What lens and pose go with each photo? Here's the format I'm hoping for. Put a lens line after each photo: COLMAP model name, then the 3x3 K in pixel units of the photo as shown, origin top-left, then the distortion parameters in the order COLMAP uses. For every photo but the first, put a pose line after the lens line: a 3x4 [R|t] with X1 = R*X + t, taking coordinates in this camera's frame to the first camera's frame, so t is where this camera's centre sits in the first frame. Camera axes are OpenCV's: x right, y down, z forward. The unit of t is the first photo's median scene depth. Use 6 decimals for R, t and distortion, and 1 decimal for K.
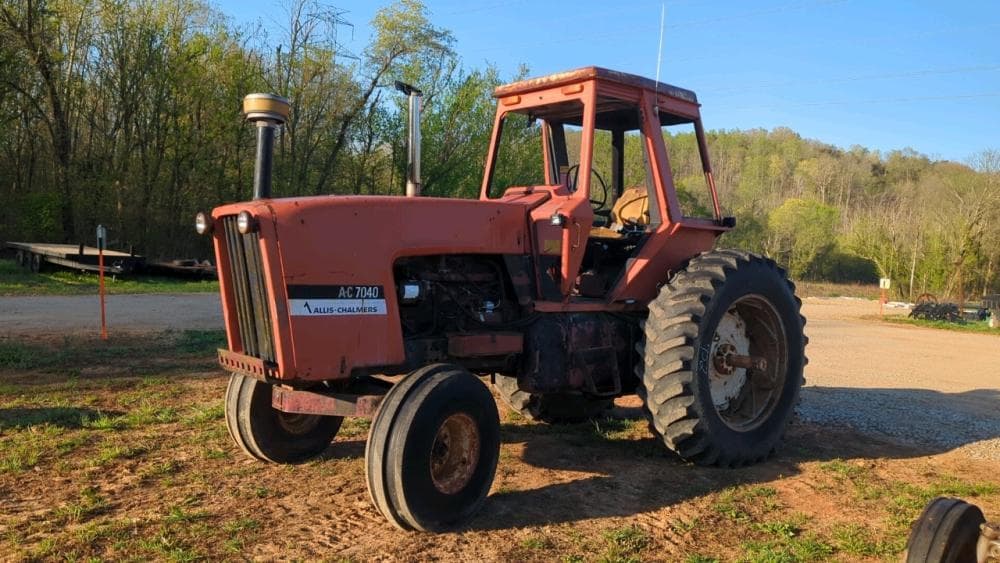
lens RADIAL K [[812.5, 0, 501.6], [0, 812.5, 281.3], [0, 0, 1]] dist [0.082105, -0.079518]
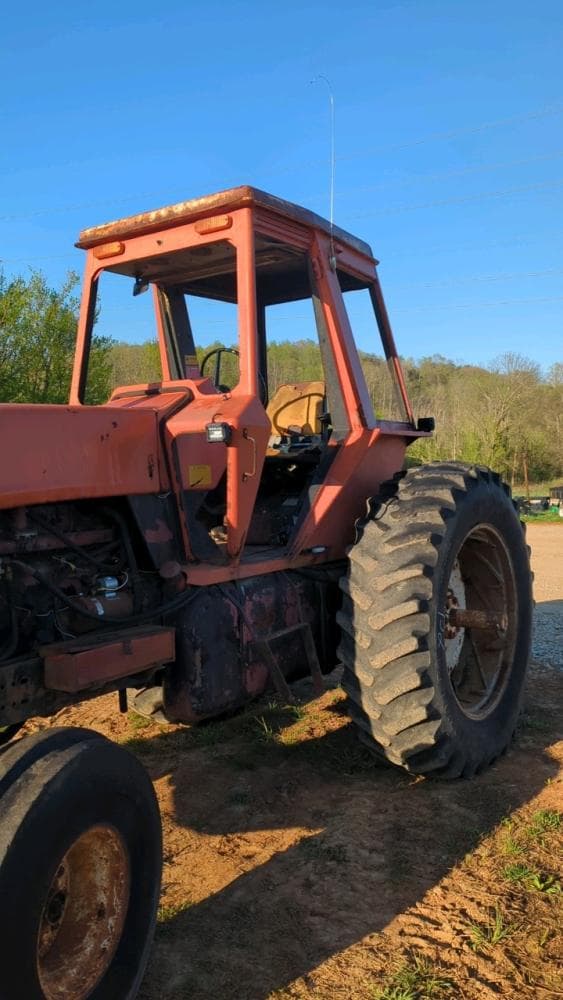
lens RADIAL K [[812.5, 0, 283.4], [0, 812.5, 501.3], [0, 0, 1]] dist [0.082105, -0.079518]
pose [[0.962914, -0.076343, 0.258782, -0.042176], [0.074555, 0.997077, 0.016732, -0.030170], [-0.259303, 0.003182, 0.965791, 0.389705]]
